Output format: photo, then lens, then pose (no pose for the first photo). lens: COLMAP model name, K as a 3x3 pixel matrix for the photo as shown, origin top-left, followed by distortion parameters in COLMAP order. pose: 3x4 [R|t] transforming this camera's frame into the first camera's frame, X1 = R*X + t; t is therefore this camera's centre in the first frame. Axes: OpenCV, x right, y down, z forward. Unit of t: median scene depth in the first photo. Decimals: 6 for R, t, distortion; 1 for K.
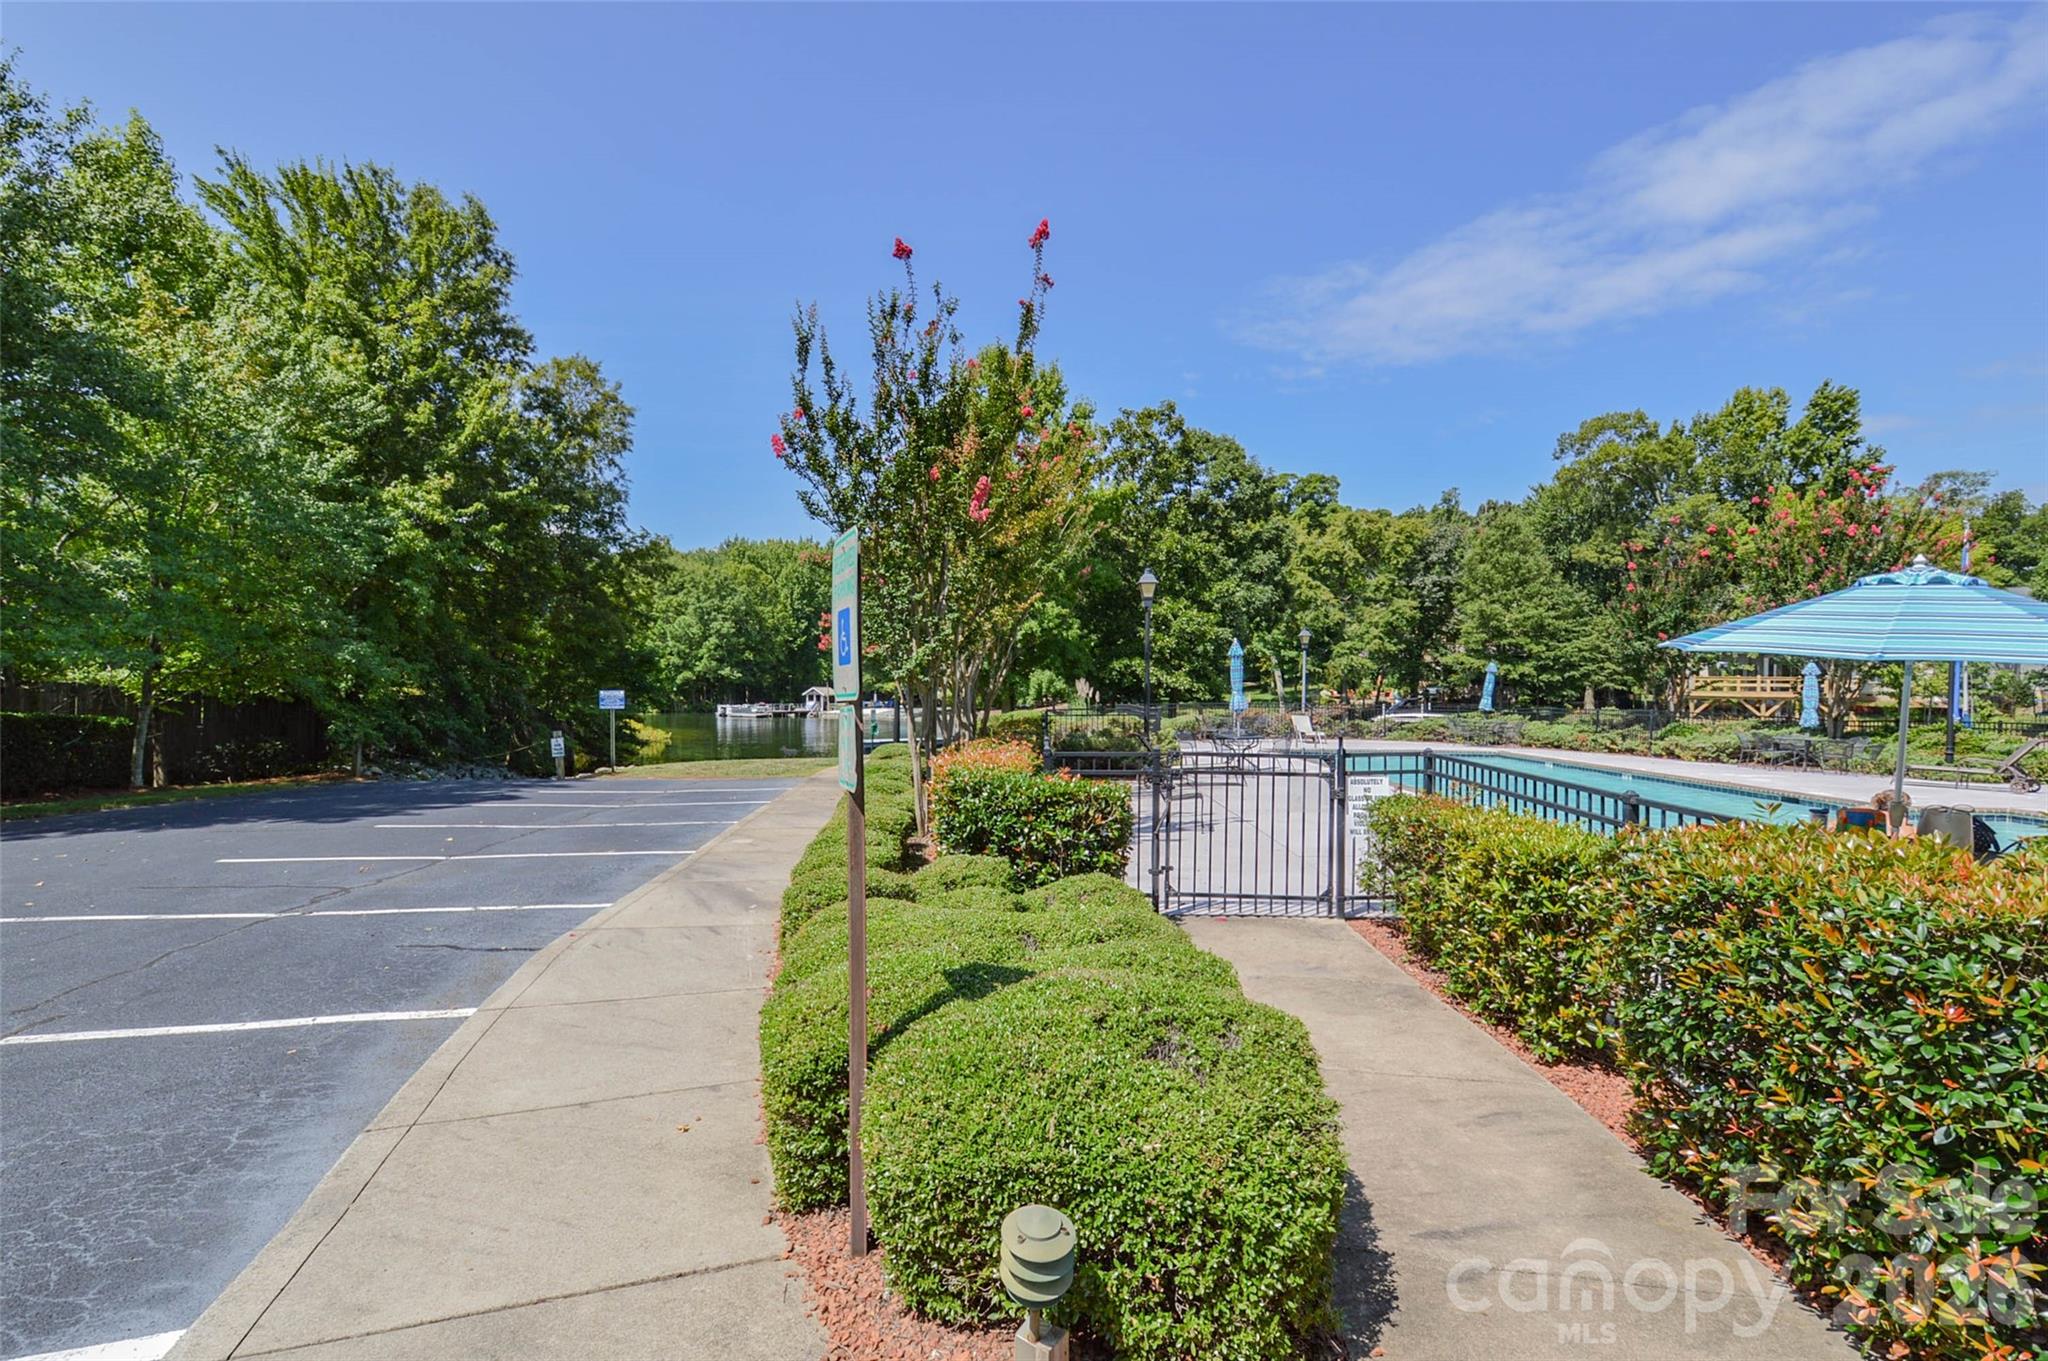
lens RADIAL K [[950.6, 0, 1027.0], [0, 950.6, 694.5], [0, 0, 1]] dist [0.019600, -0.001704]
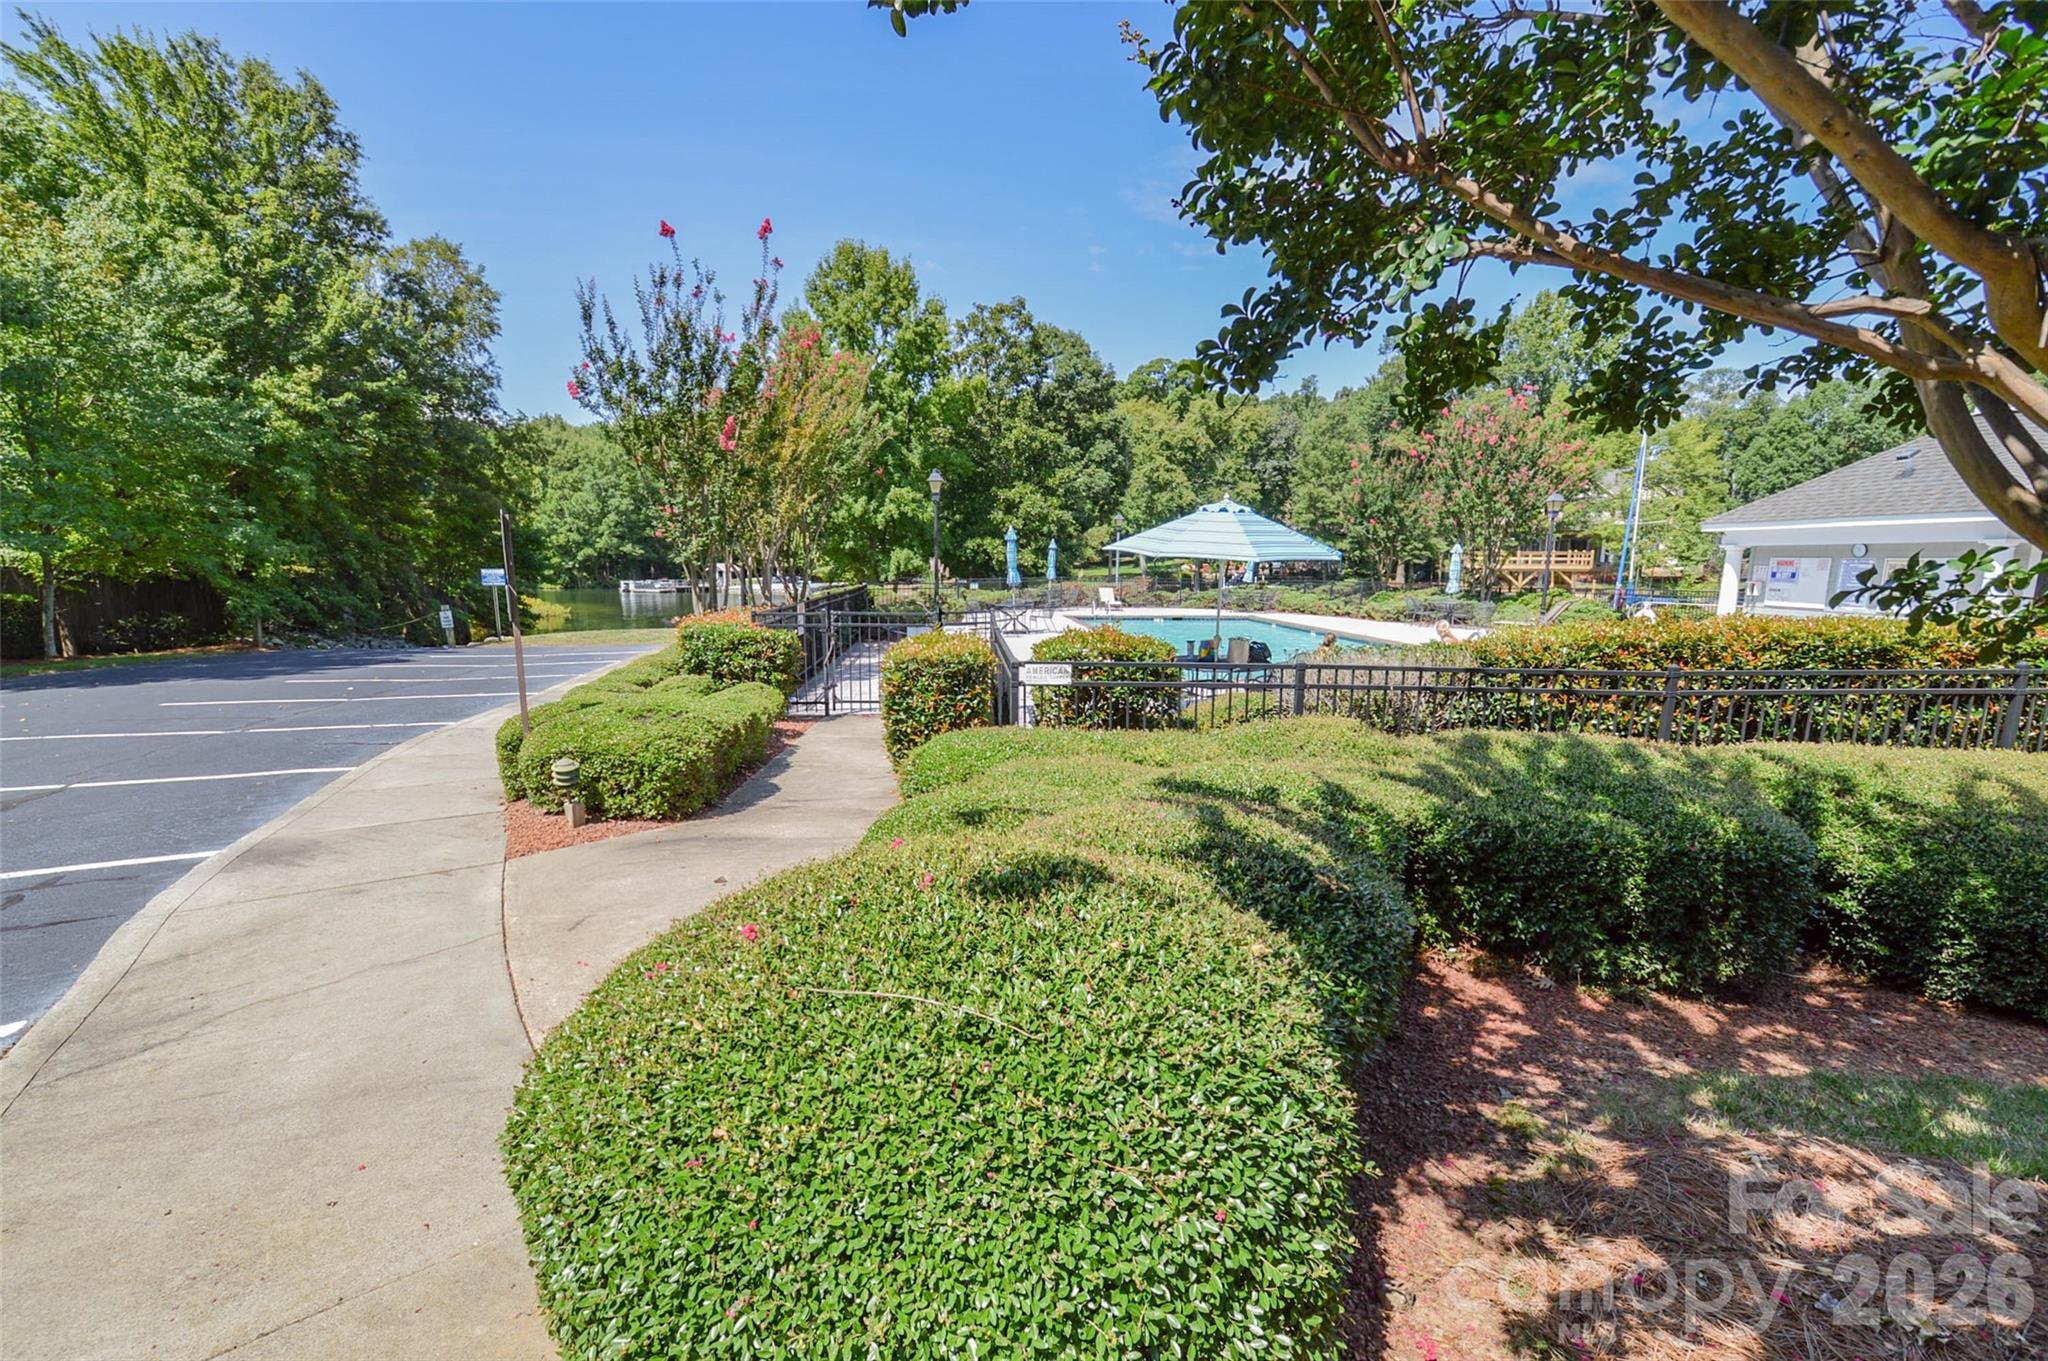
lens RADIAL K [[890.8, 0, 1020.5], [0, 890.8, 699.4], [0, 0, 1]] dist [0.010951, 0.001221]
pose [[0.995120, -0.018008, 0.097012, 0.064824], [0.003810, 0.989484, 0.144591, -0.001592], [-0.098596, -0.143516, 0.984724, -0.102378]]
